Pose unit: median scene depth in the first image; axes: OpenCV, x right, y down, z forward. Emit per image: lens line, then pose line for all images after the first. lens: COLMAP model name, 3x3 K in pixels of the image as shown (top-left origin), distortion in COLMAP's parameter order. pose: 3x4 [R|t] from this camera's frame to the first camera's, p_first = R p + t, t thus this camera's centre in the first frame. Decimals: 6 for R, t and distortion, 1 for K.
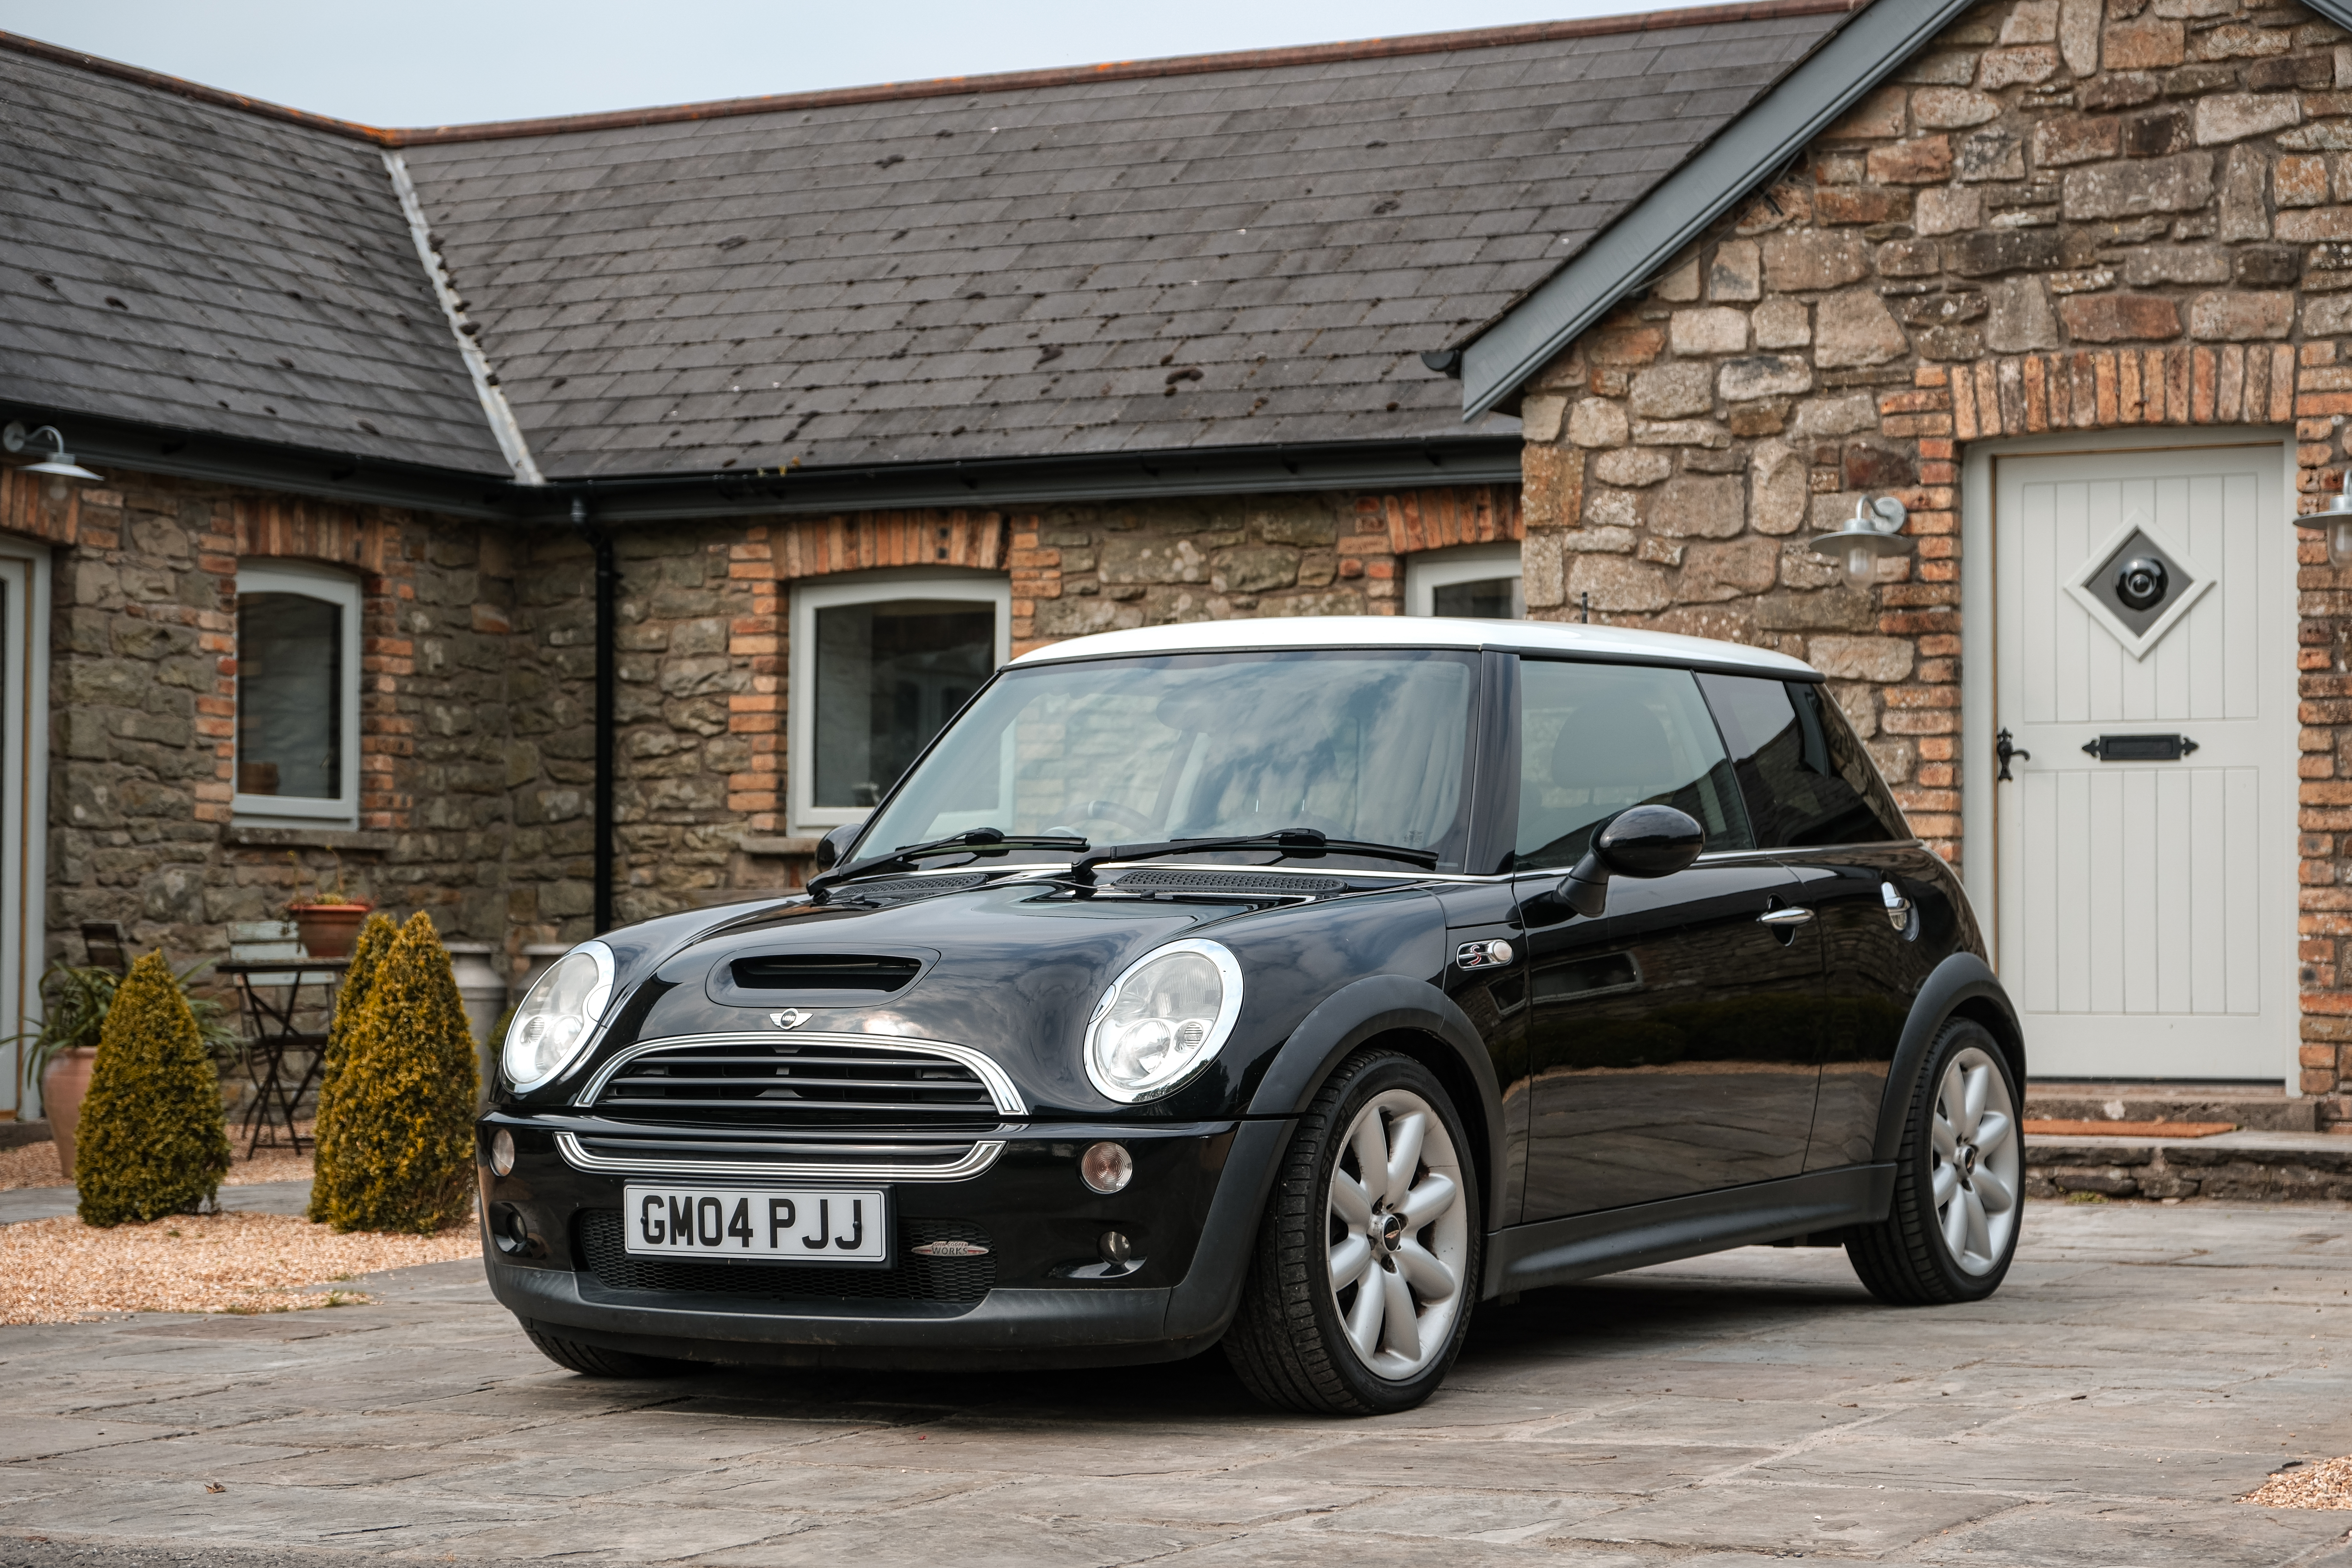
lens RADIAL K [[4755.6, 0, 1175.1], [0, 4755.6, 811.3], [0, 0, 1]] dist [0.064231, 0.008997]
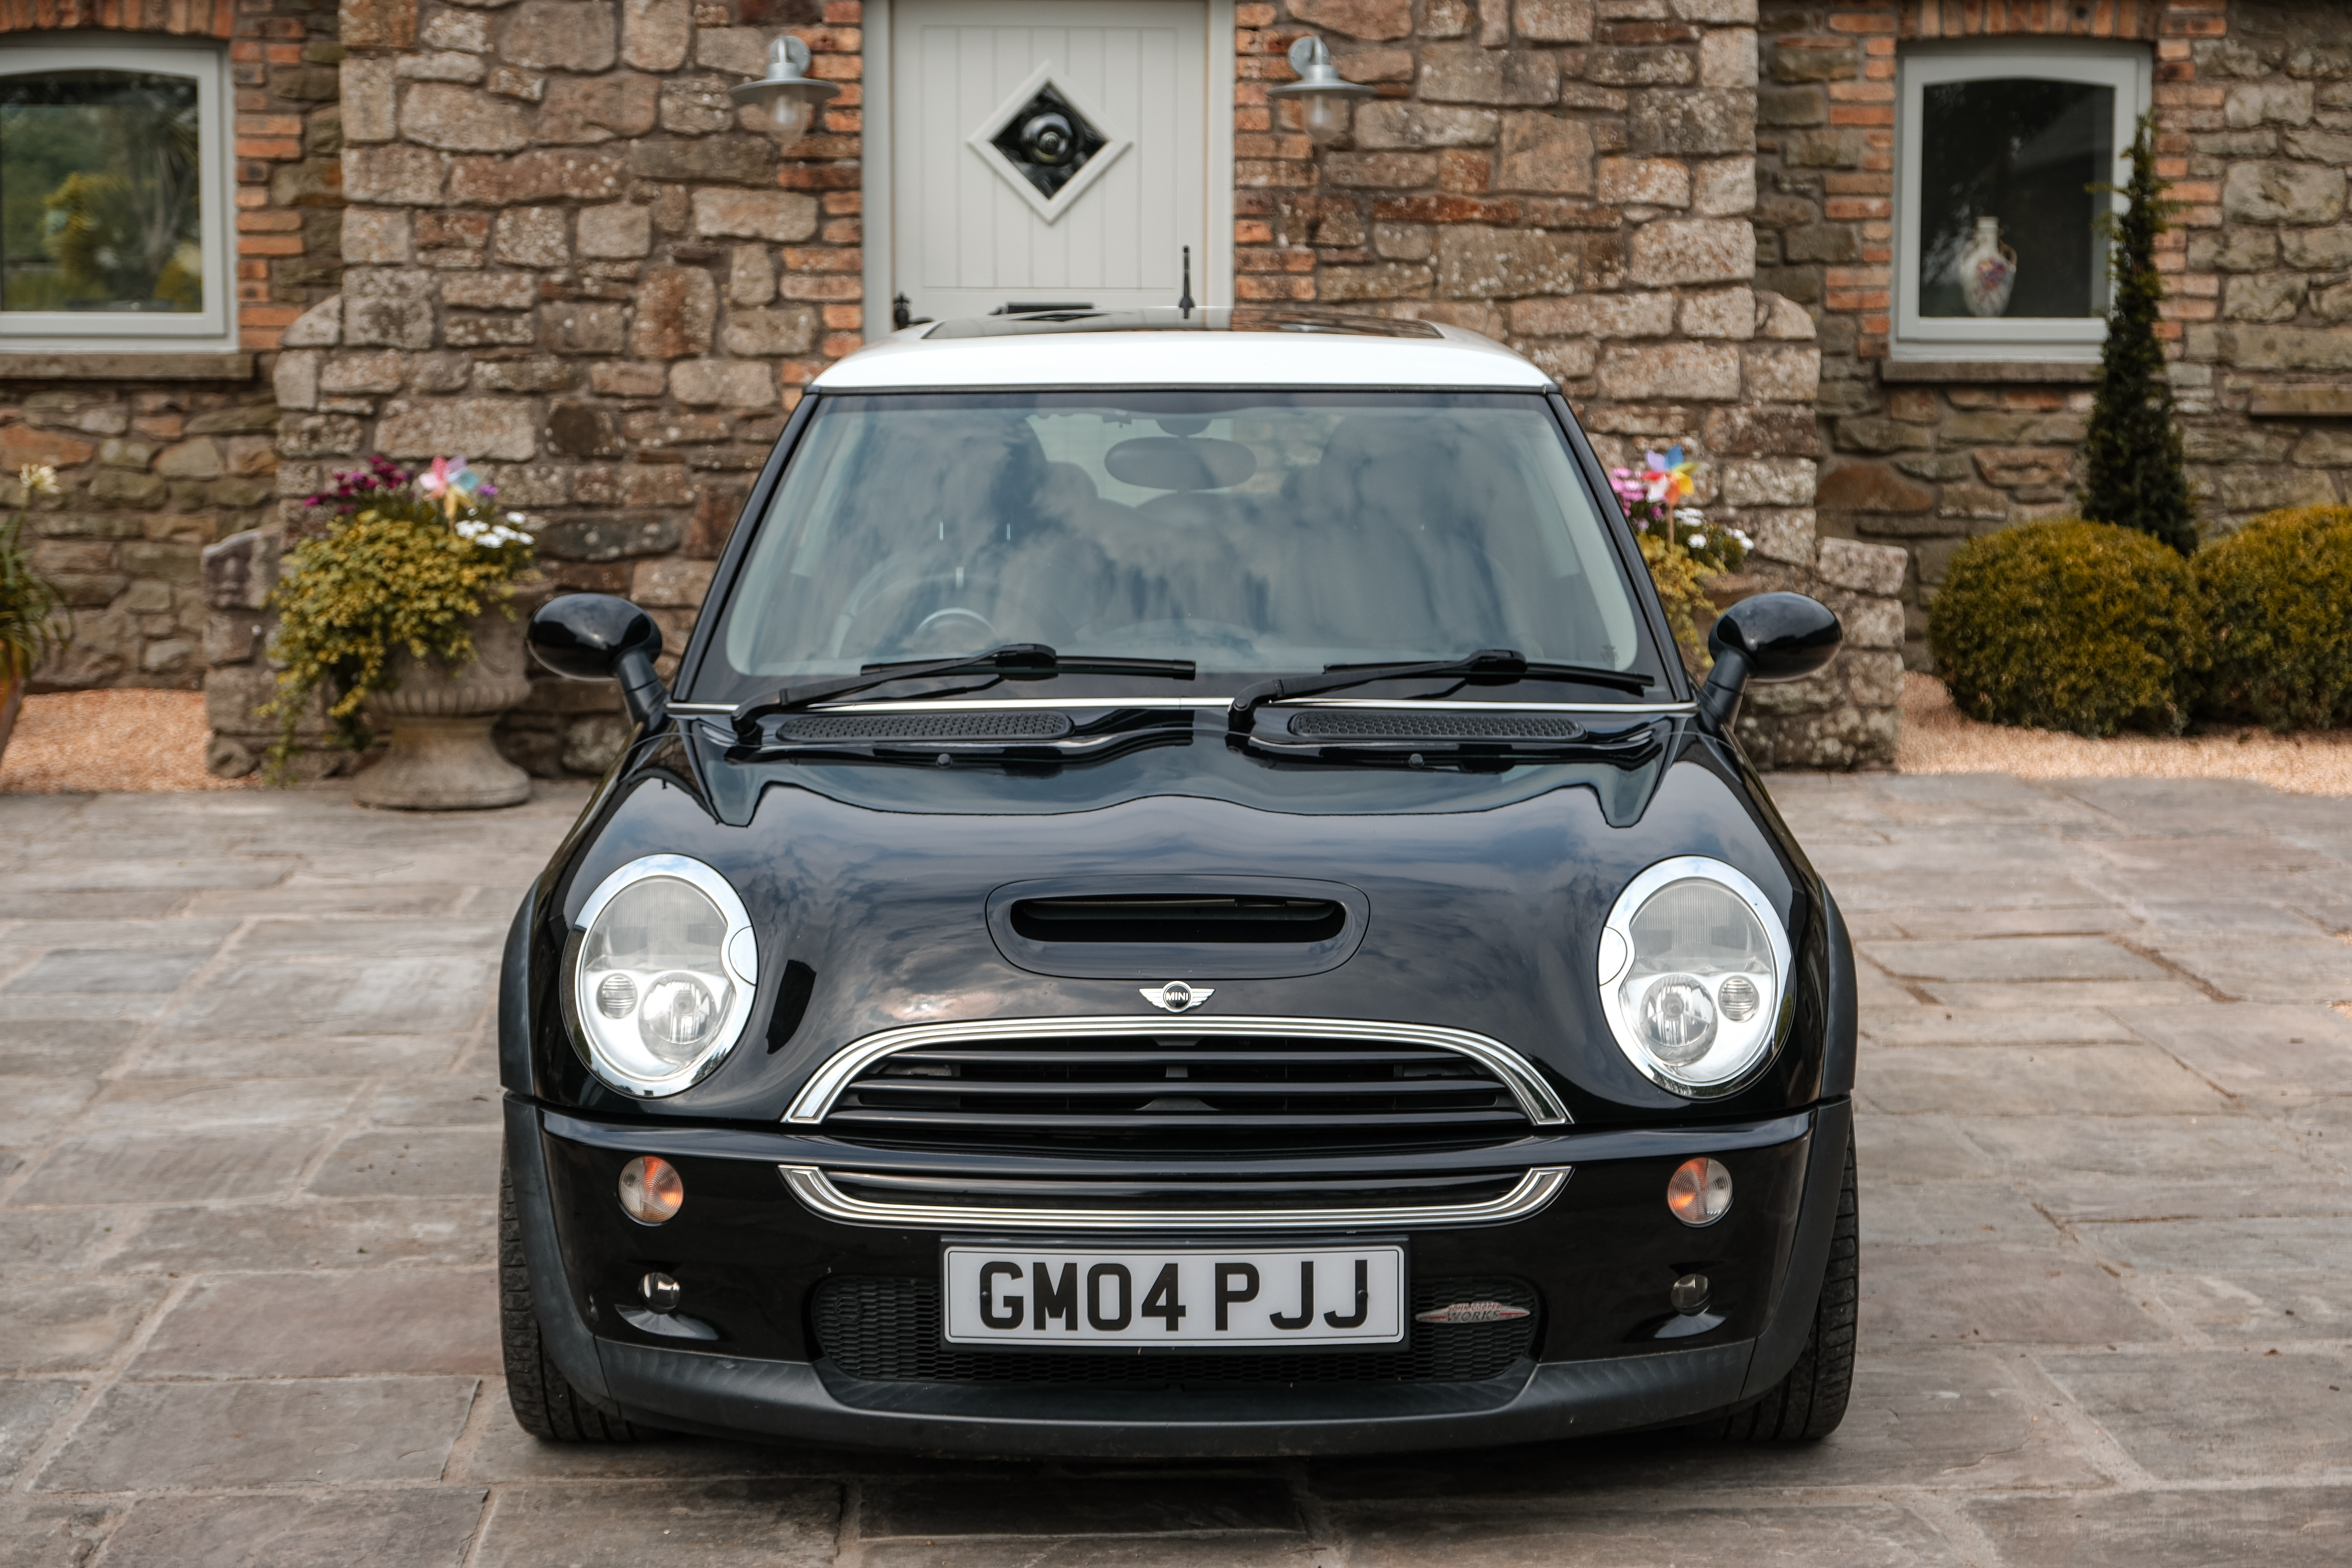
lens RADIAL K [[4333.2, 0, 1176.0], [0, 4333.2, 784.0], [0, 0, 1]] dist [0.026218, 0.012385]
pose [[0.854693, -0.057402, 0.515950, -0.227642], [-0.017473, 0.990124, 0.139101, -0.042516], [-0.518839, -0.127904, 0.845250, 0.256447]]
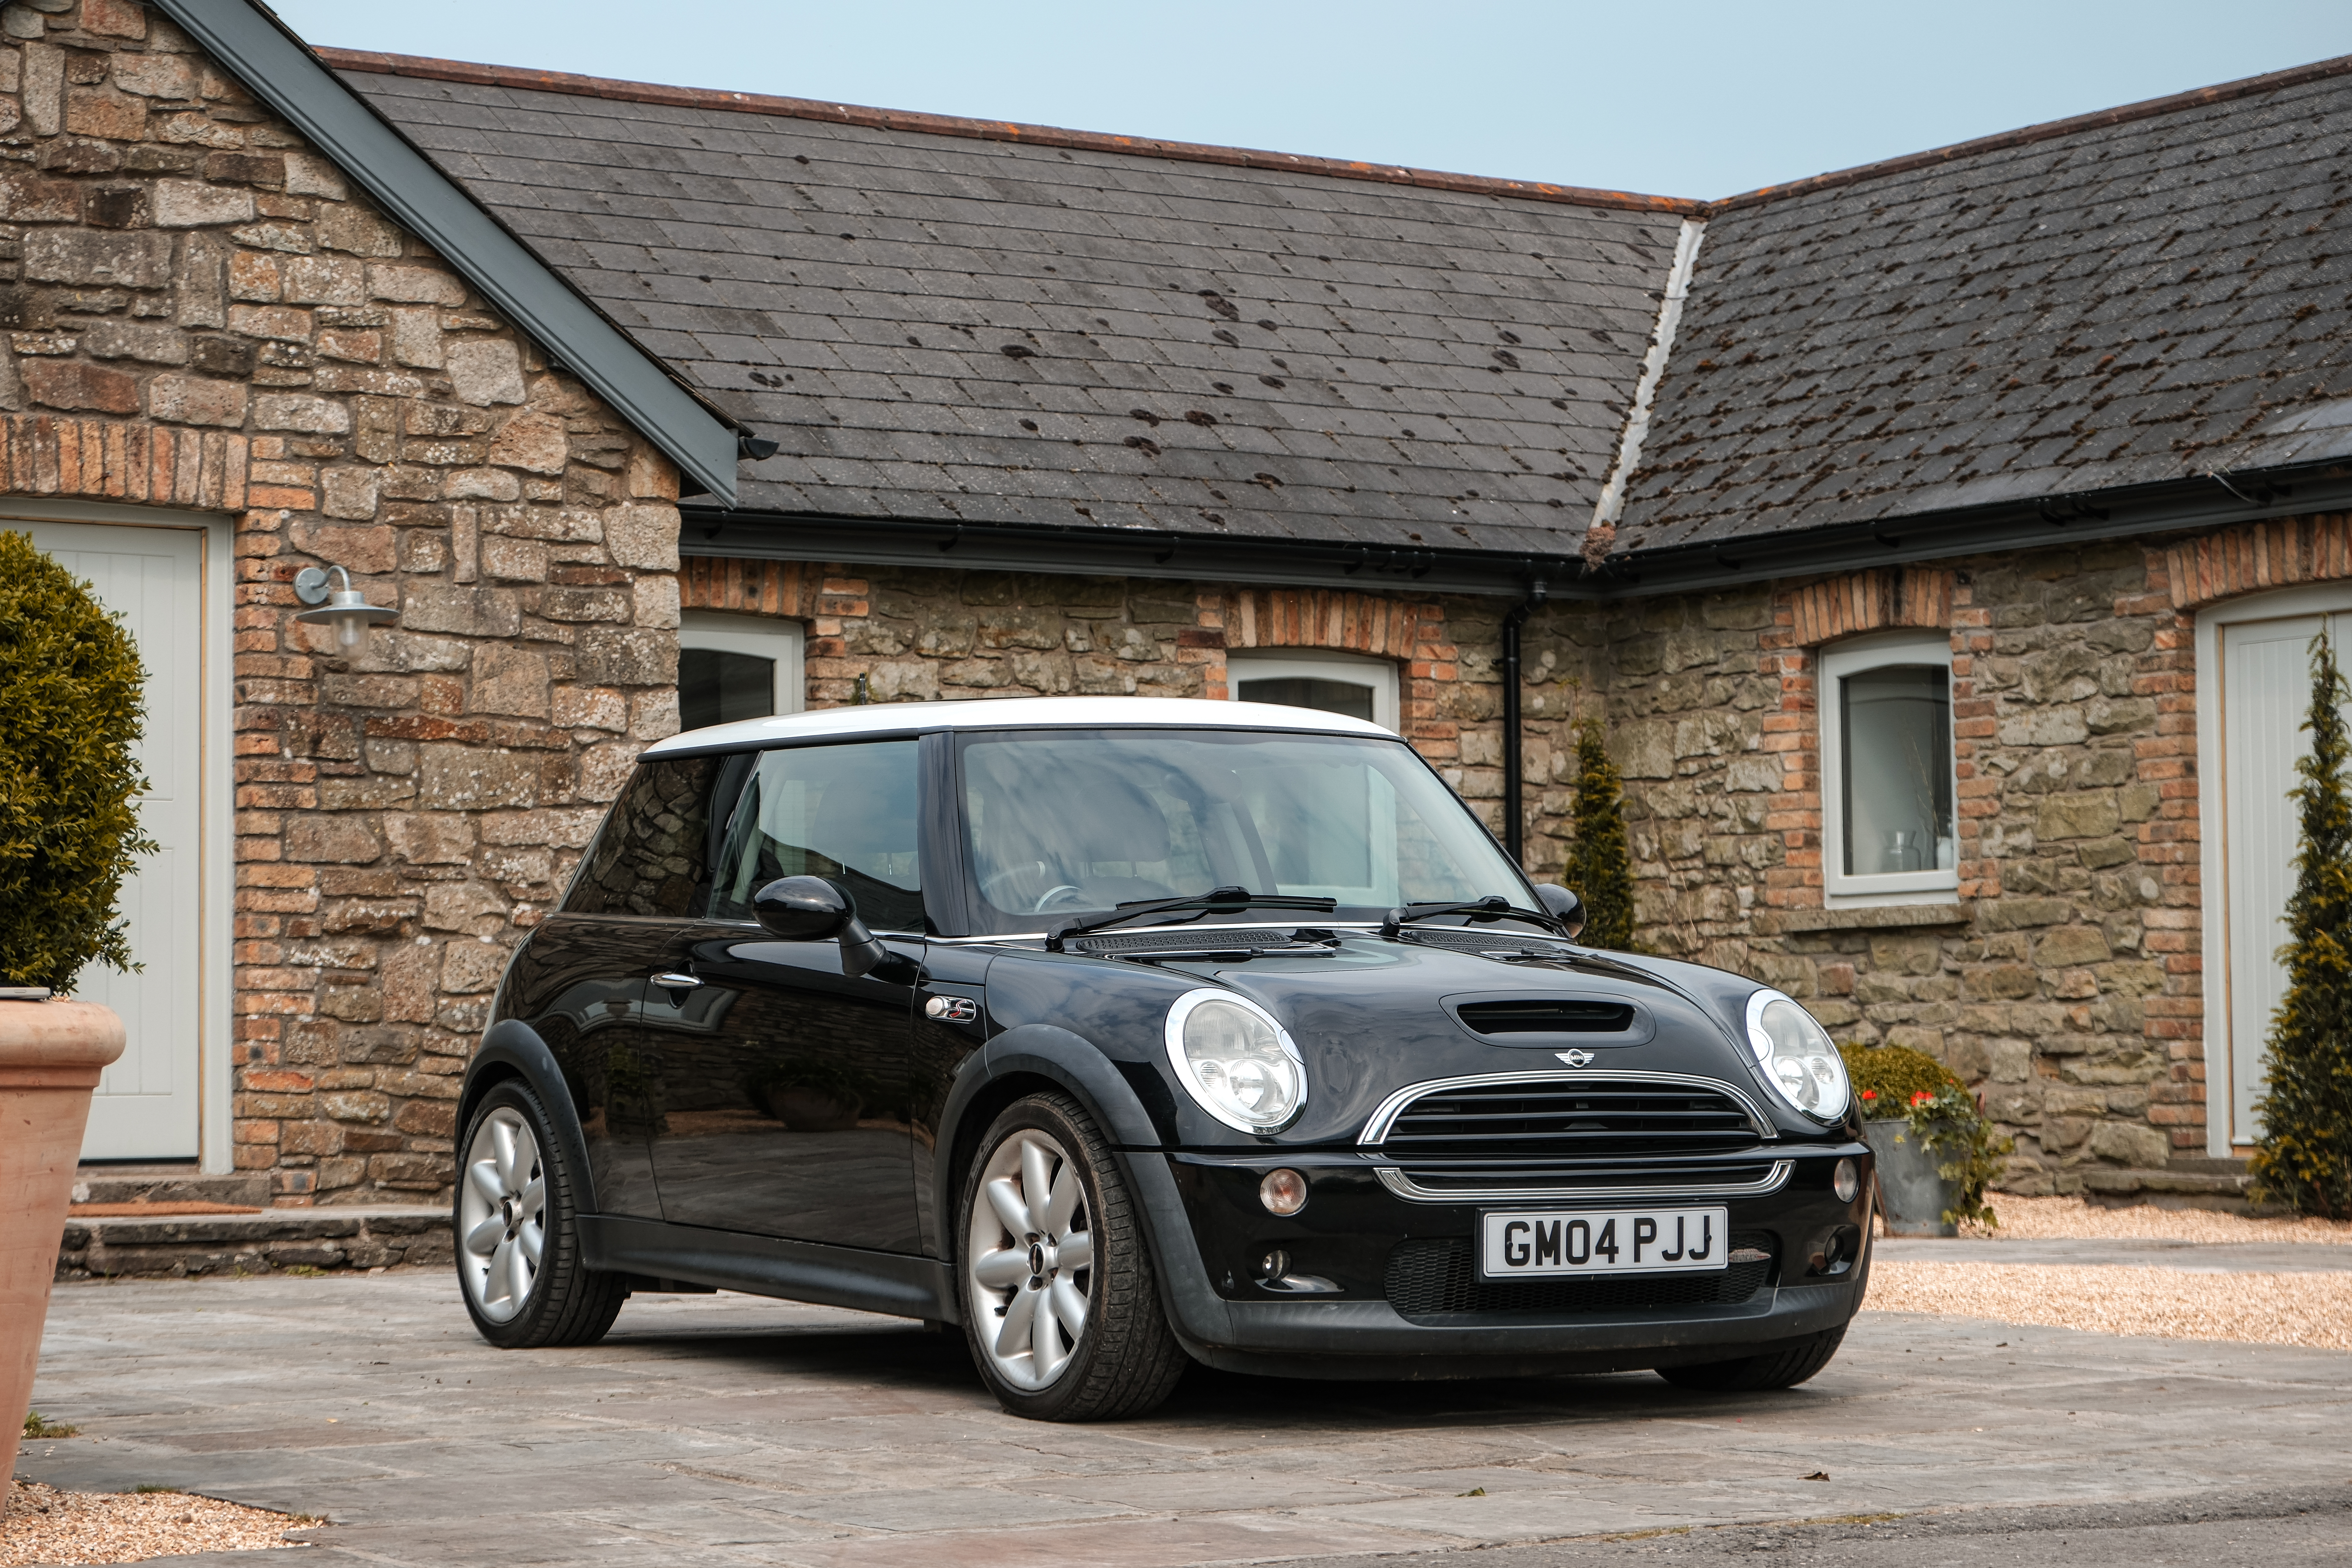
lens RADIAL K [[5441.1, 0, 1176.0], [0, 5441.1, 831.4], [0, 0, 1]] dist [0.011842, 0.808189]
pose [[0.480459, 0.034247, 0.876348, -0.684427], [-0.019428, 0.999408, -0.028405, 0.016016], [-0.876802, -0.003378, 0.480840, 0.263443]]
